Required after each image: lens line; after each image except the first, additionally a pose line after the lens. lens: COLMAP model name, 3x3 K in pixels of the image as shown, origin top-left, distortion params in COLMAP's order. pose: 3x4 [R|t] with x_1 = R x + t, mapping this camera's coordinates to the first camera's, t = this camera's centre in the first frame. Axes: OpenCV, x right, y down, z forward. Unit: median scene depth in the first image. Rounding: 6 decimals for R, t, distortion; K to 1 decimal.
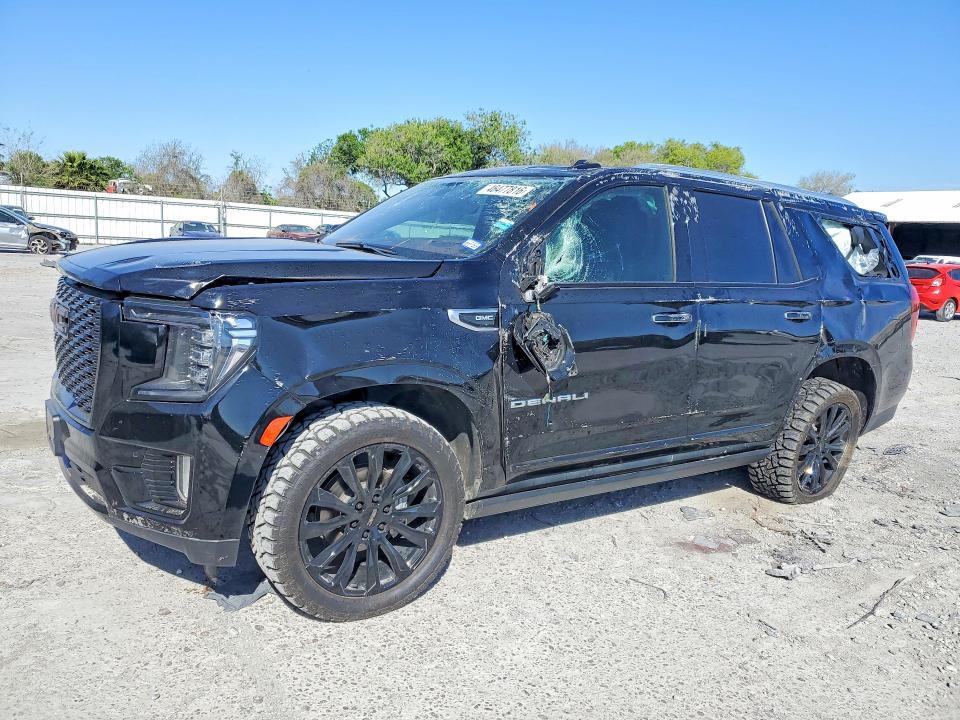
lens RADIAL K [[779.0, 0, 483.8], [0, 779.0, 361.3], [0, 0, 1]] dist [0.009552, 0.006385]
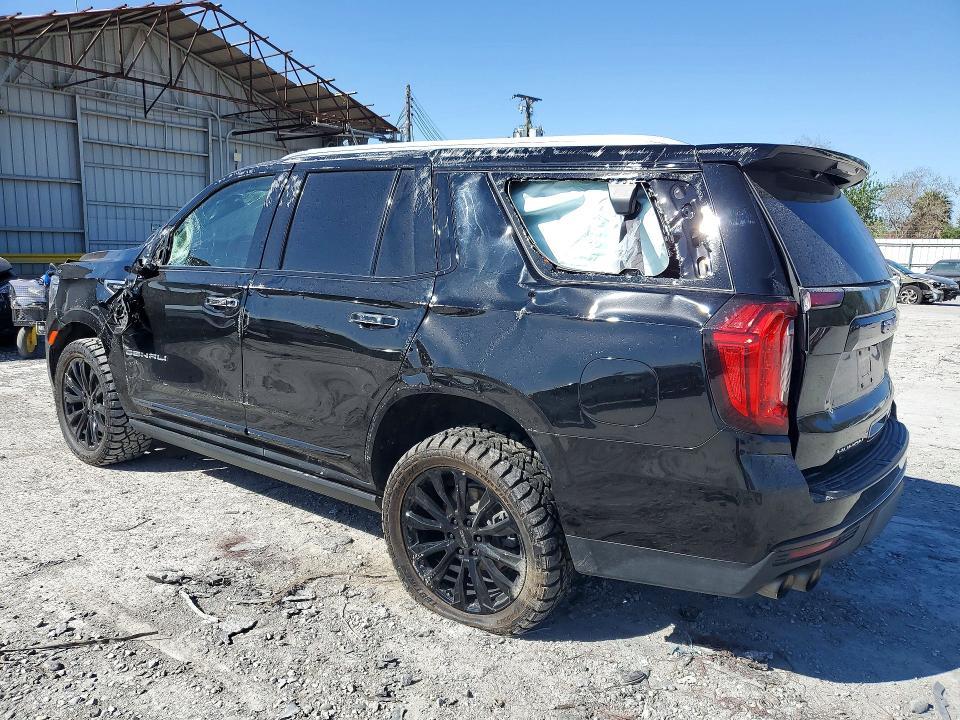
lens RADIAL K [[779.0, 0, 483.8], [0, 779.0, 361.3], [0, 0, 1]] dist [0.009552, 0.006385]
pose [[0.252315, 0.081596, -0.964199, 1.214212], [-0.162434, 0.985870, 0.040924, -0.070181], [0.953914, 0.146293, 0.262004, 0.975702]]
